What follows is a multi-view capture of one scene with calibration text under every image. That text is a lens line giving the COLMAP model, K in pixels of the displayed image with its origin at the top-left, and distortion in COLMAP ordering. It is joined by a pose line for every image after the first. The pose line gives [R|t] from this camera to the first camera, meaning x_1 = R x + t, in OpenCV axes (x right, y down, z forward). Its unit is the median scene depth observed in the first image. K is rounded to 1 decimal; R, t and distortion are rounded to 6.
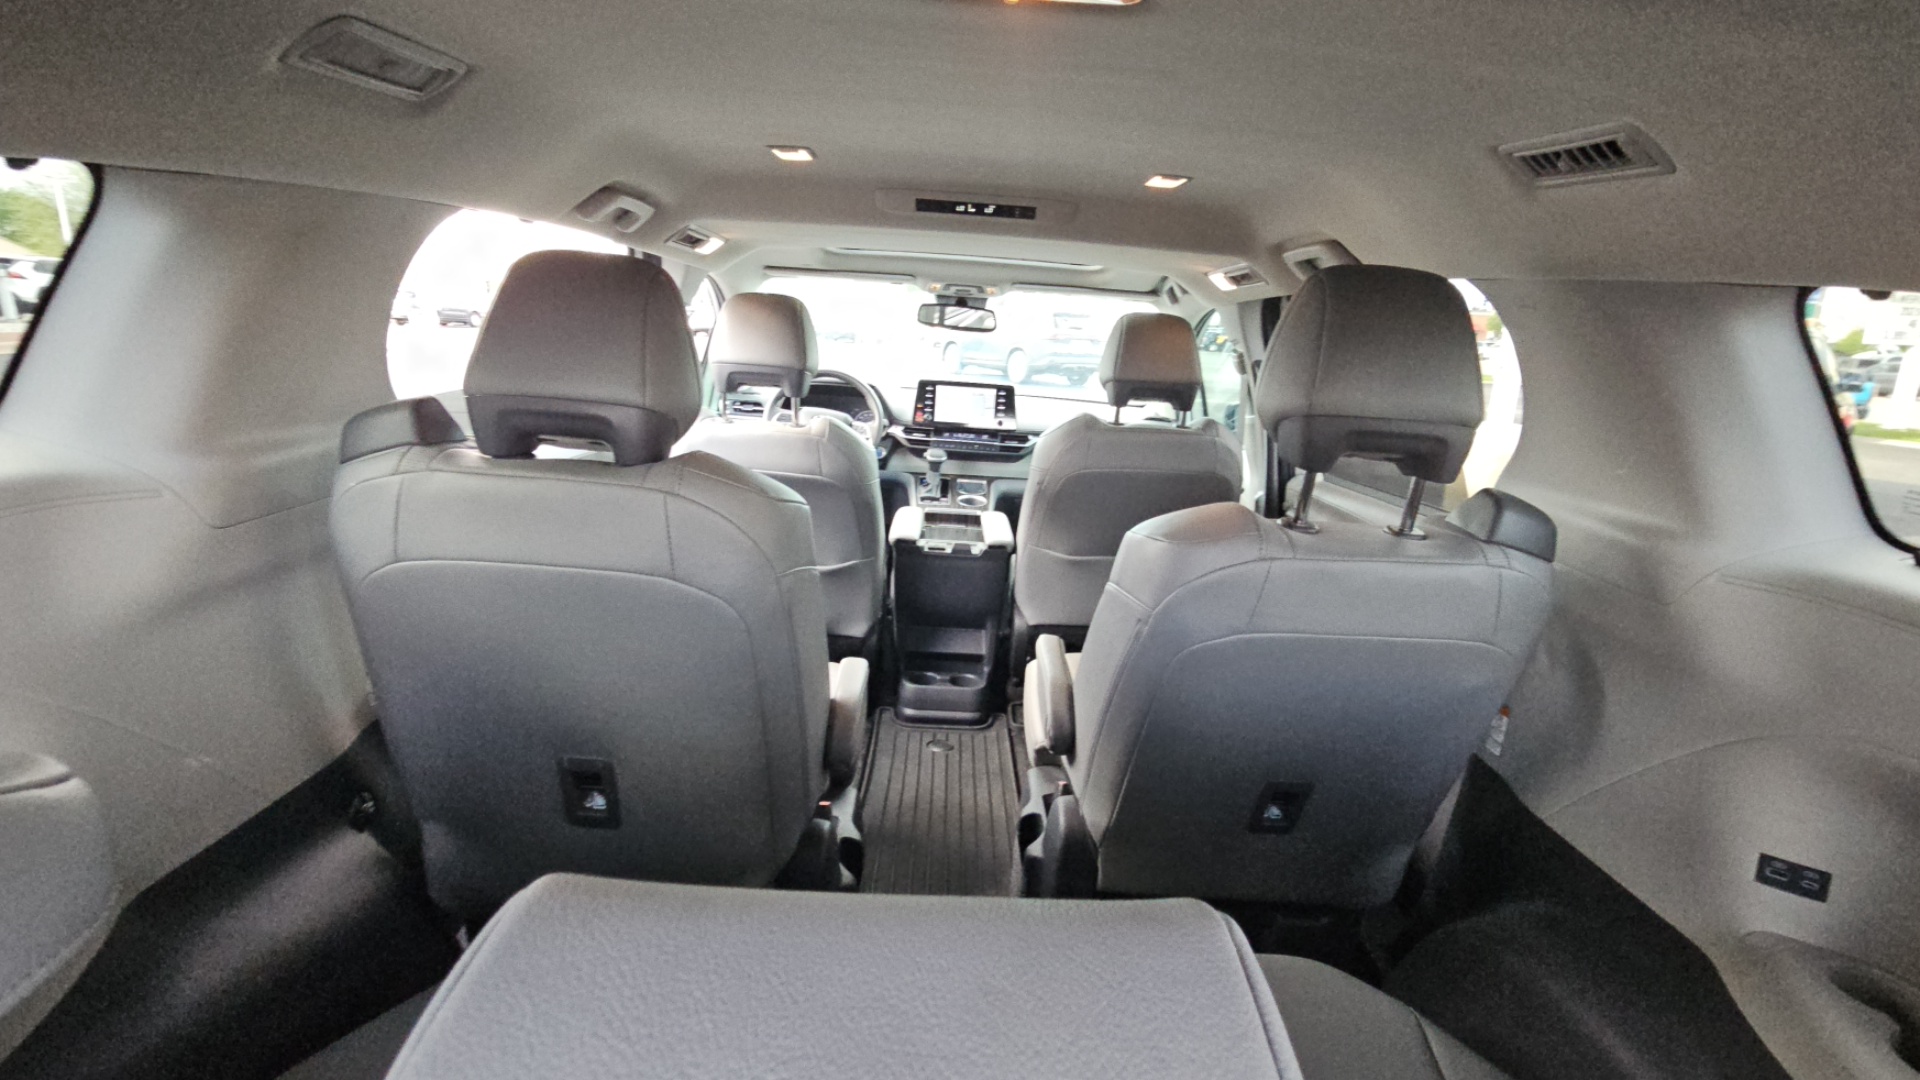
lens RADIAL K [[860.0, 0, 979.7], [0, 860.0, 542.1], [0, 0, 1]] dist [0.008784, -0.006885]
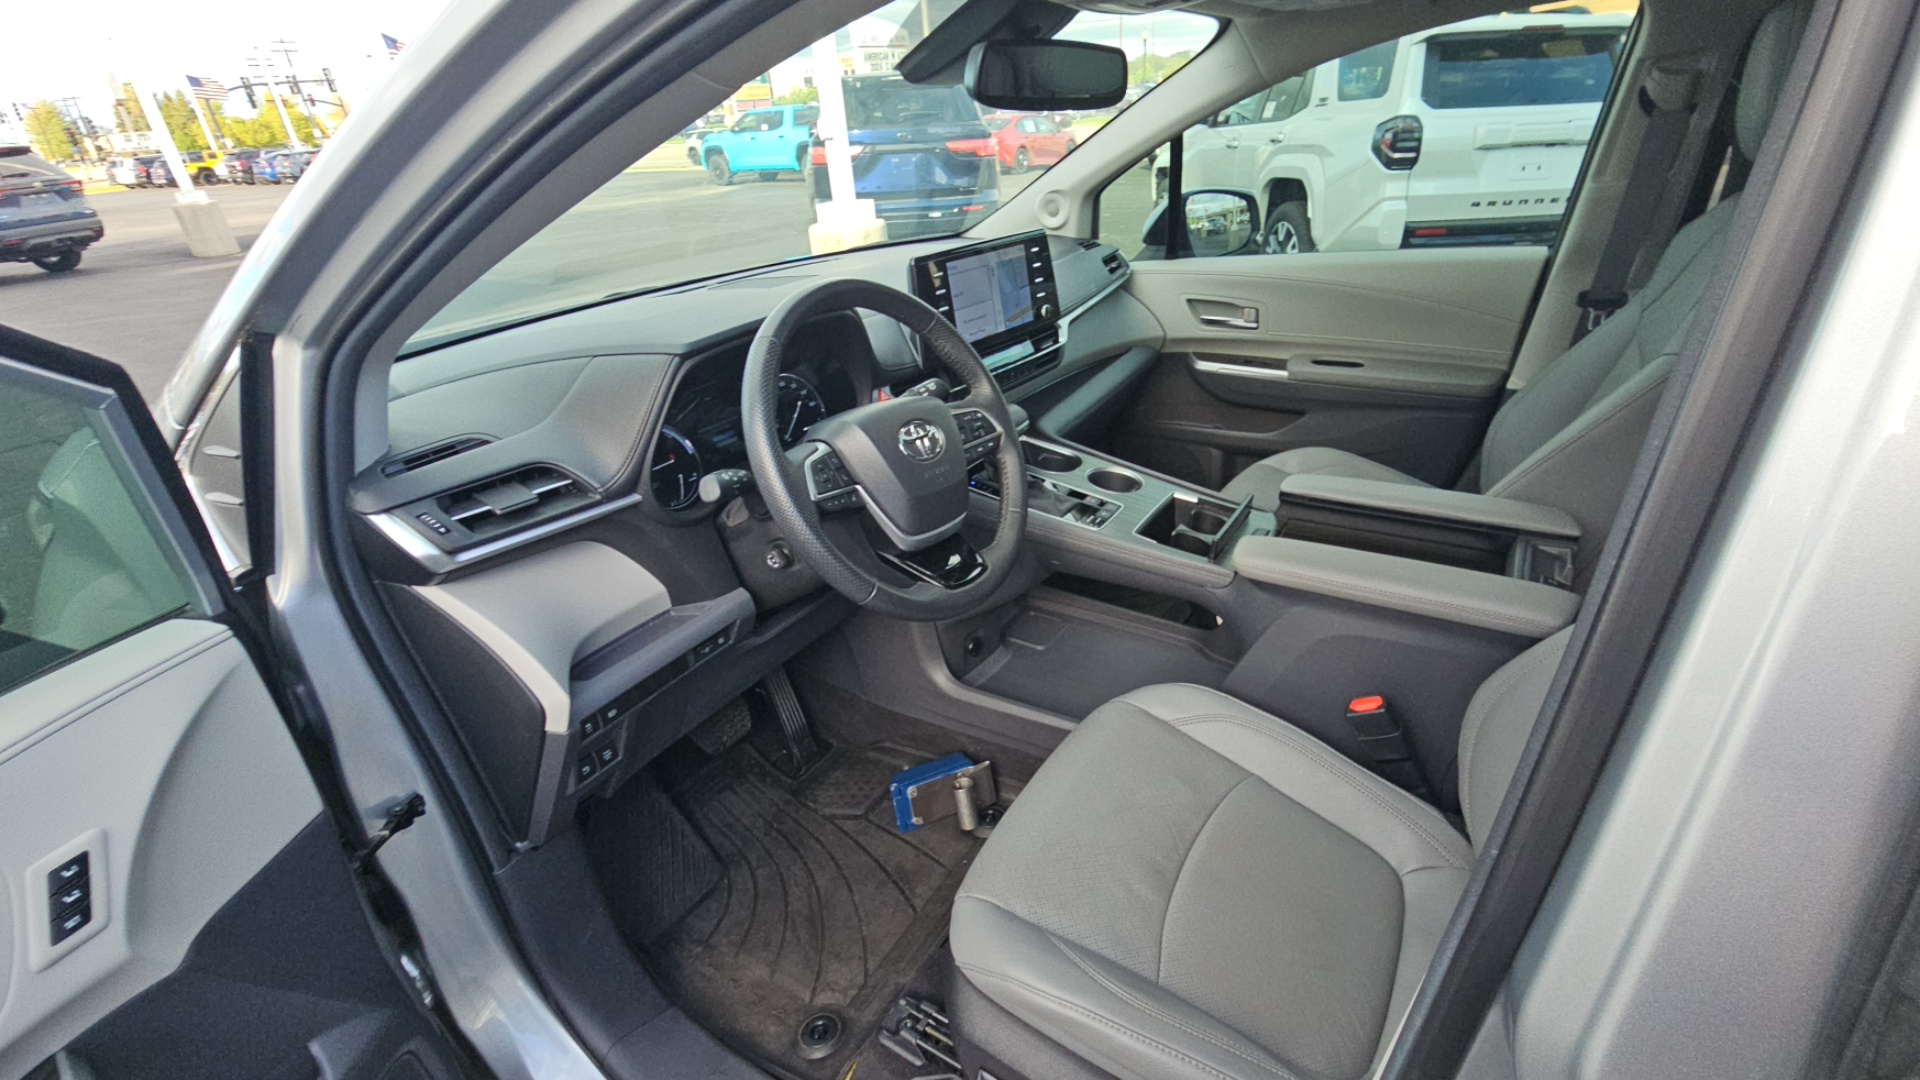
lens RADIAL K [[860.0, 0, 979.7], [0, 860.0, 542.1], [0, 0, 1]] dist [0.008784, -0.006885]
pose [[0.540303, -0.450273, 0.710864, -0.400543], [0.292215, 0.892614, 0.343294, -0.199339], [-0.789103, 0.022243, 0.613858, 0.728068]]
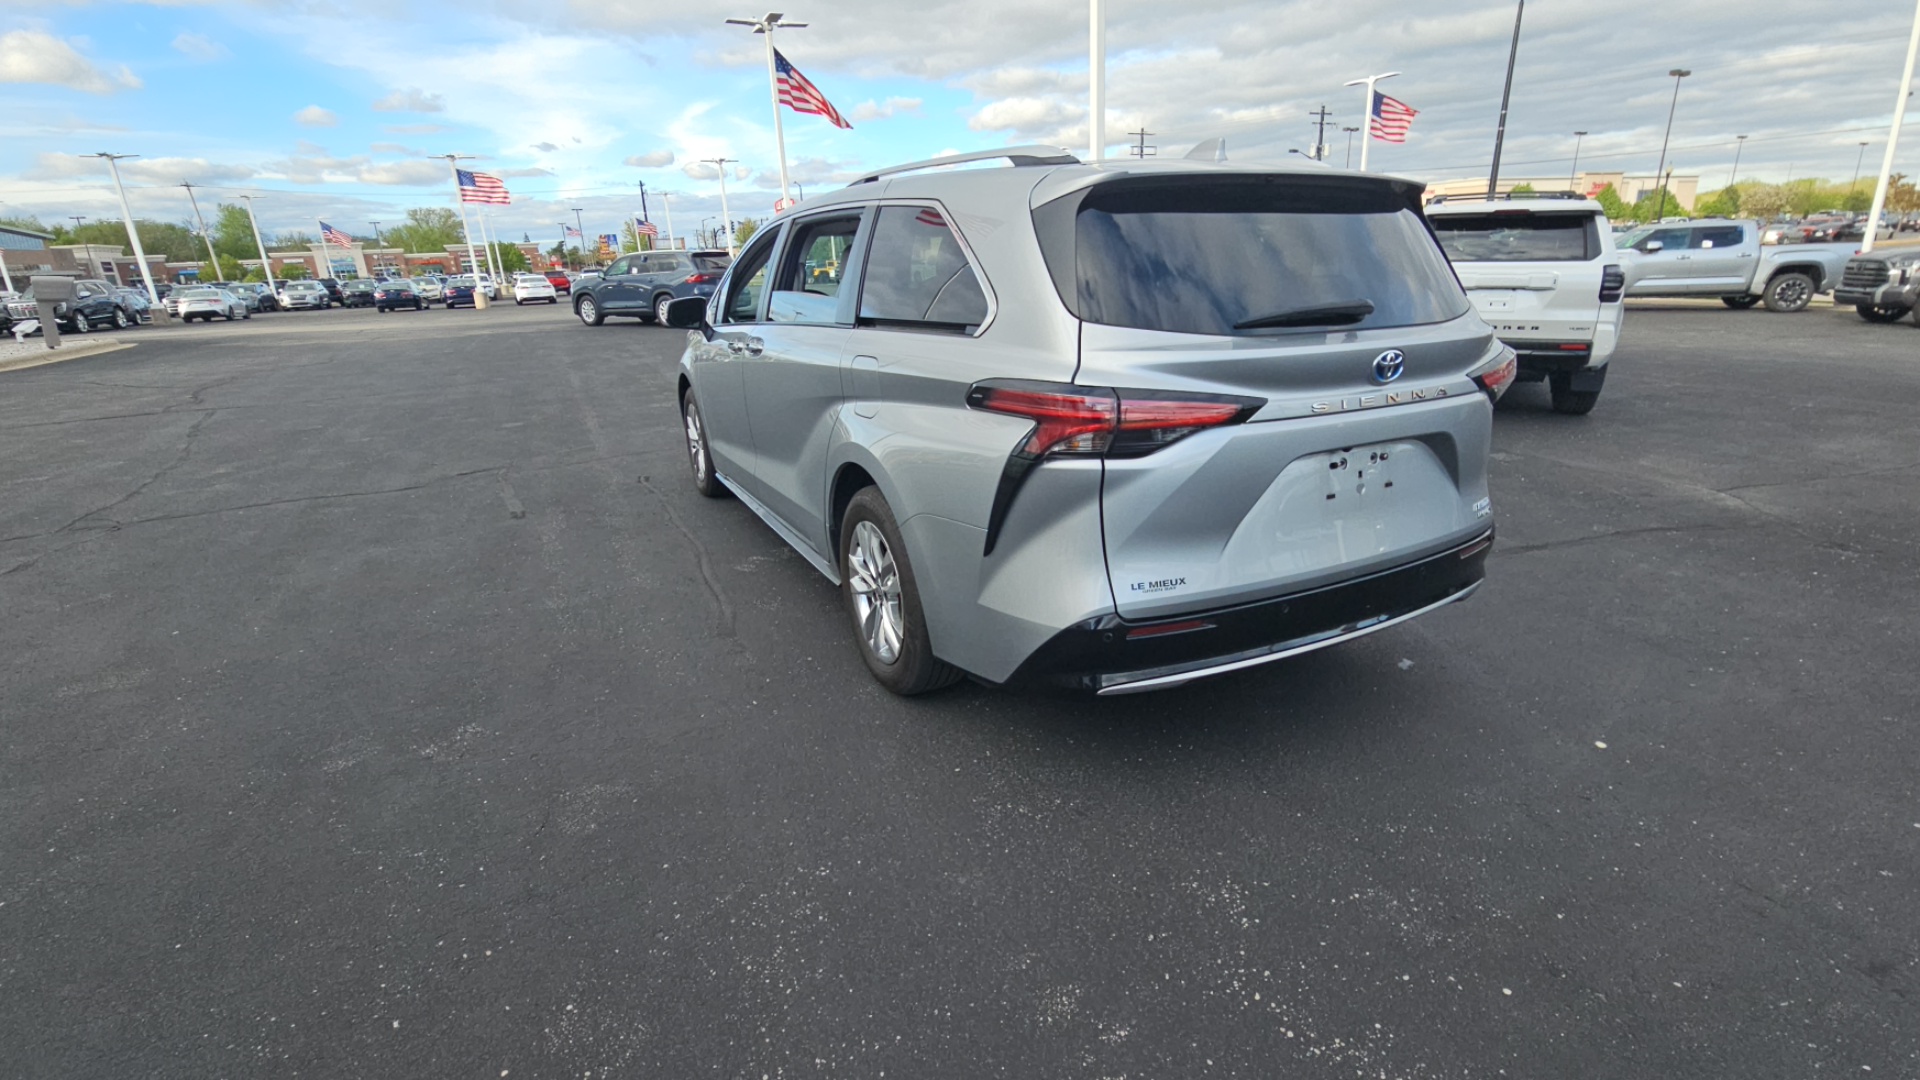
lens RADIAL K [[860.0, 0, 979.7], [0, 860.0, 542.1], [0, 0, 1]] dist [0.008784, -0.006885]
pose [[0.888646, -0.216131, 0.404471, -0.669980], [0.186859, 0.976091, 0.111038, 0.146138], [-0.418799, -0.023094, 0.907785, -0.661131]]
